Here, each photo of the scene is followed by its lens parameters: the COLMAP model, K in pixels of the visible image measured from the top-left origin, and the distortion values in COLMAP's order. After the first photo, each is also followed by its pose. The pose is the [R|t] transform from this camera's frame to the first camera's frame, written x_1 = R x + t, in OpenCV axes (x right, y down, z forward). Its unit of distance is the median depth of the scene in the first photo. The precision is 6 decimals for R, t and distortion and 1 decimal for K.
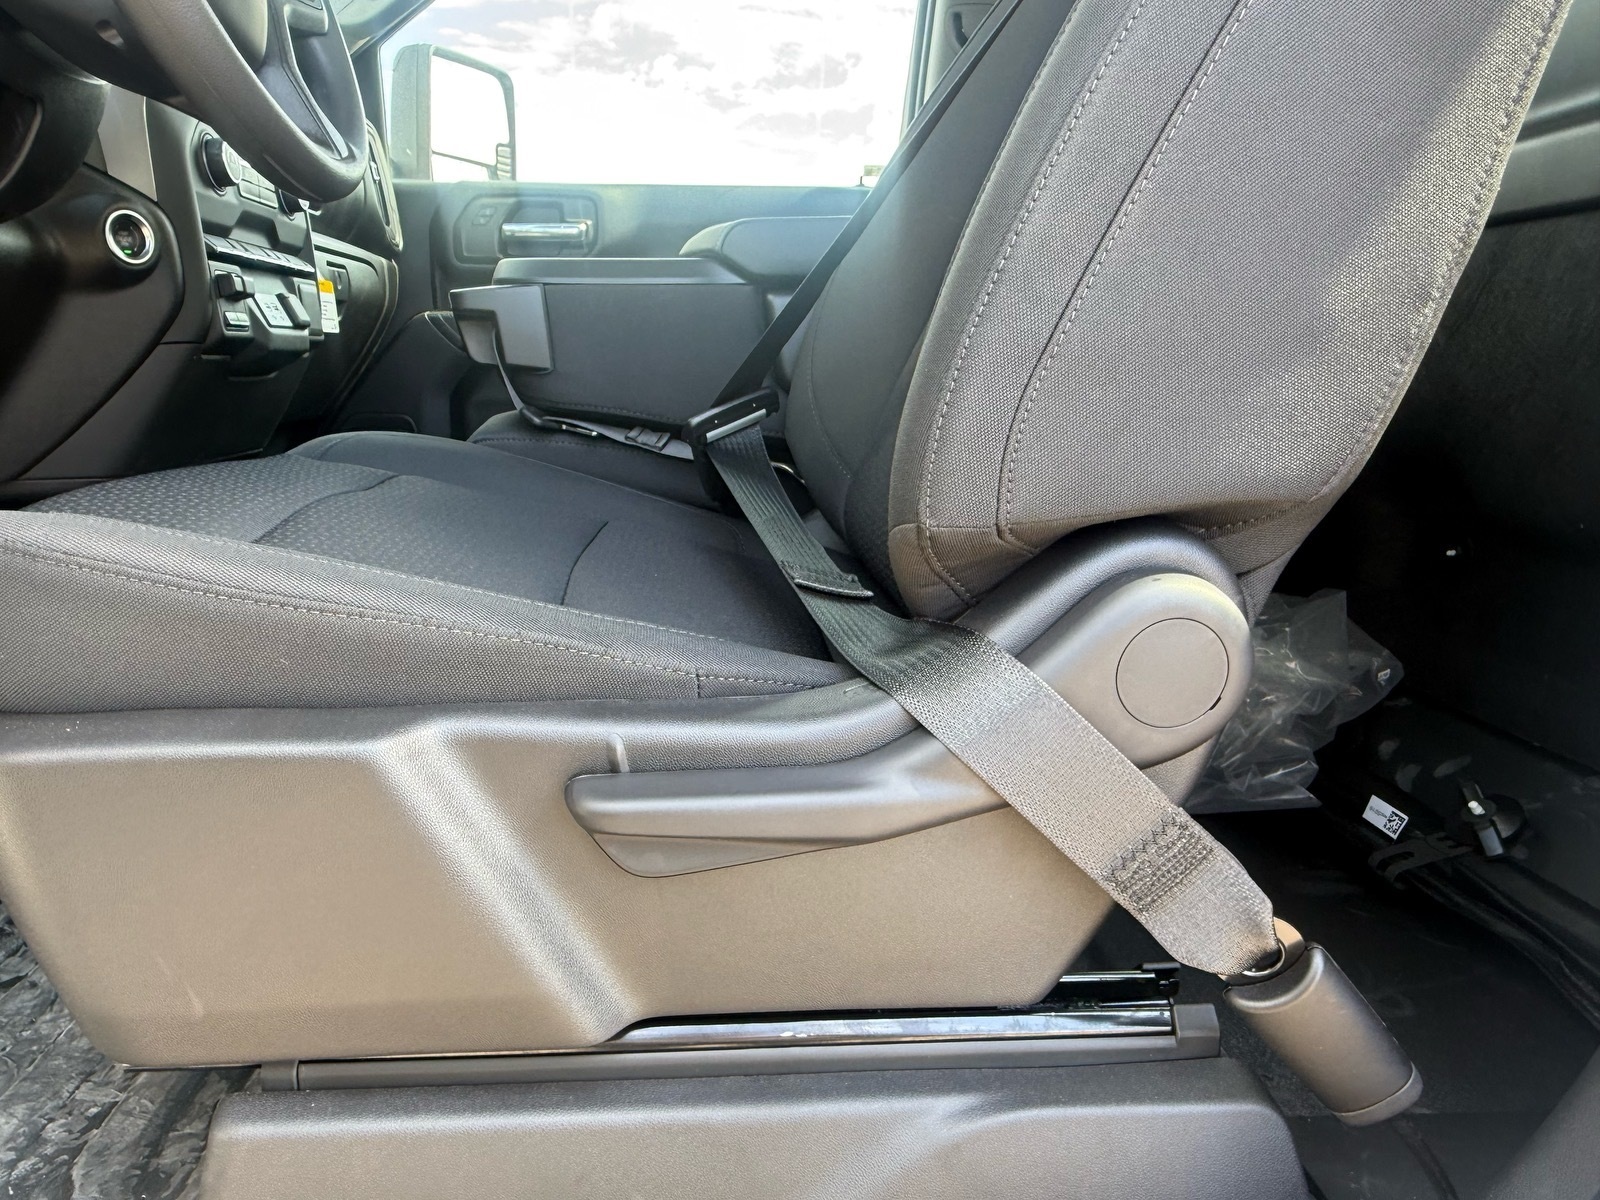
lens RADIAL K [[1069.4, 0, 752.7], [0, 1069.4, 607.5], [0, 0, 1]] dist [0.000289, 0.000458]
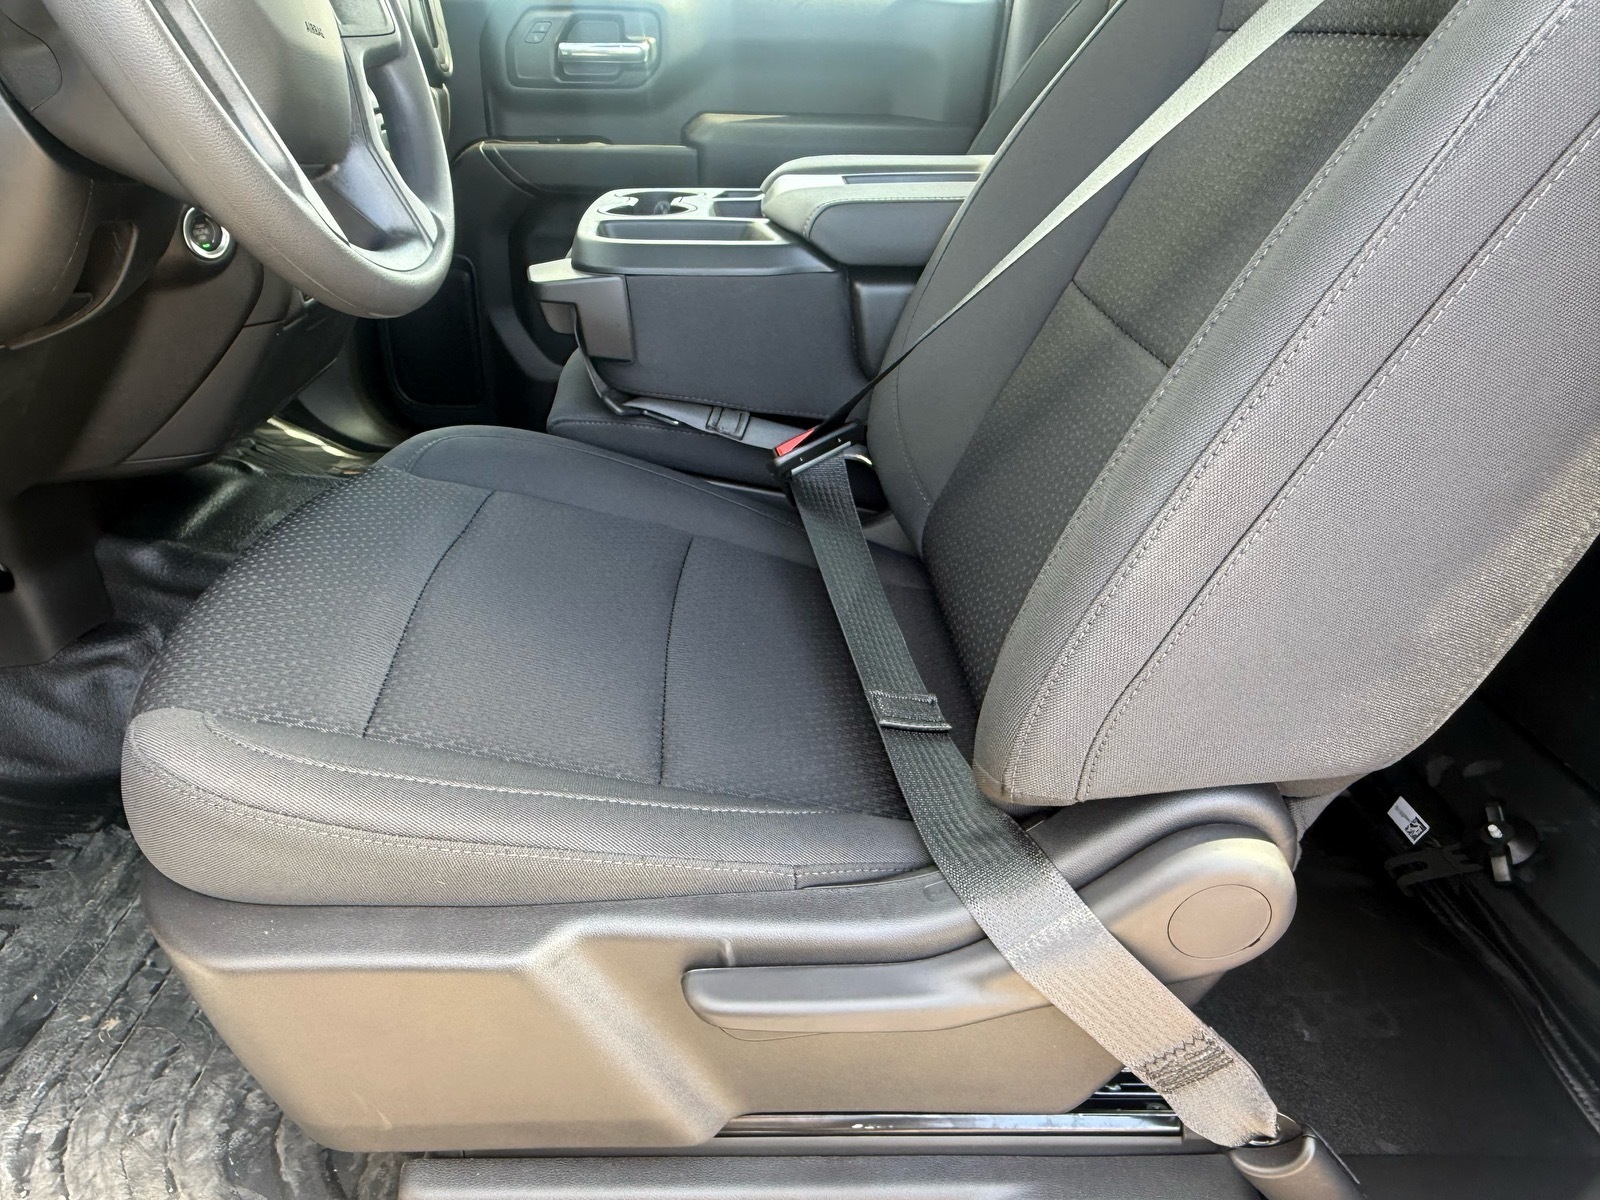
lens RADIAL K [[1069.4, 0, 752.7], [0, 1069.4, 607.5], [0, 0, 1]] dist [0.000289, 0.000458]
pose [[0.998762, 0.033003, -0.037218, -0.038353], [-0.022083, 0.964611, 0.262750, -0.305848], [0.044572, -0.261602, 0.964146, -0.012930]]
